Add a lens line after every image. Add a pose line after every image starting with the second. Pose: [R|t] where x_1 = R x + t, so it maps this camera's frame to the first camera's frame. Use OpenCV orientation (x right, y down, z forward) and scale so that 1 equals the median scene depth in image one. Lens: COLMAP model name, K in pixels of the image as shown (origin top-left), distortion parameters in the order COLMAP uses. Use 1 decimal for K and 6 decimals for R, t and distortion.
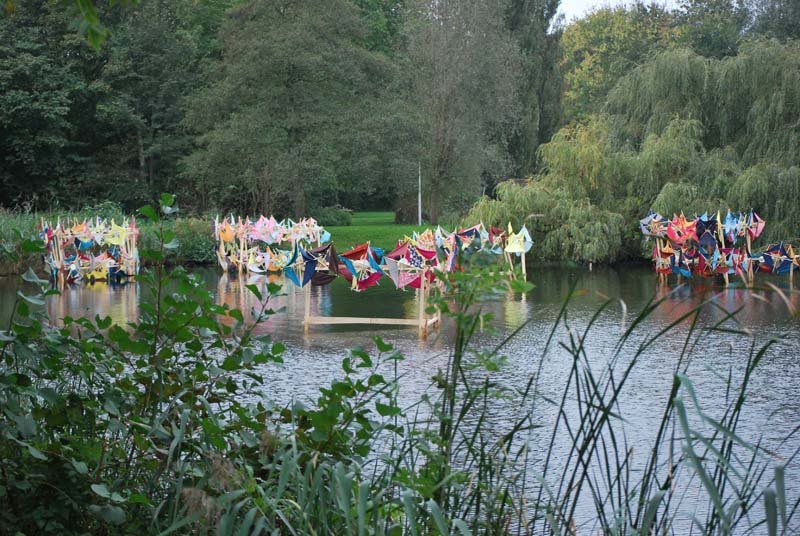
lens RADIAL K [[1860.4, 0, 400.0], [0, 1860.4, 268.0], [0, 0, 1]] dist [-0.039585, -0.275925]
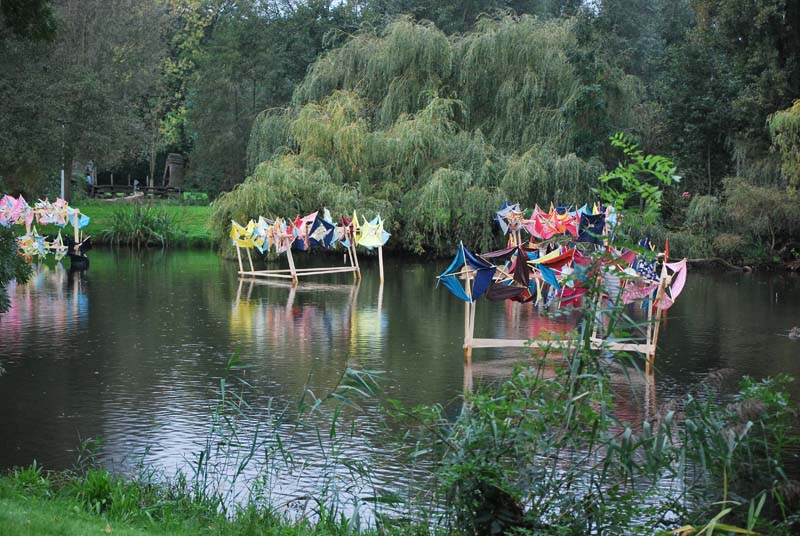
lens RADIAL K [[1860.4, 0, 400.0], [0, 1860.4, 268.0], [0, 0, 1]] dist [-0.039585, -0.275925]
pose [[0.950986, 0.008167, 0.309125, -0.155413], [-0.012316, 0.999858, 0.011473, -0.006038], [-0.308988, -0.014718, 0.950952, 0.125296]]
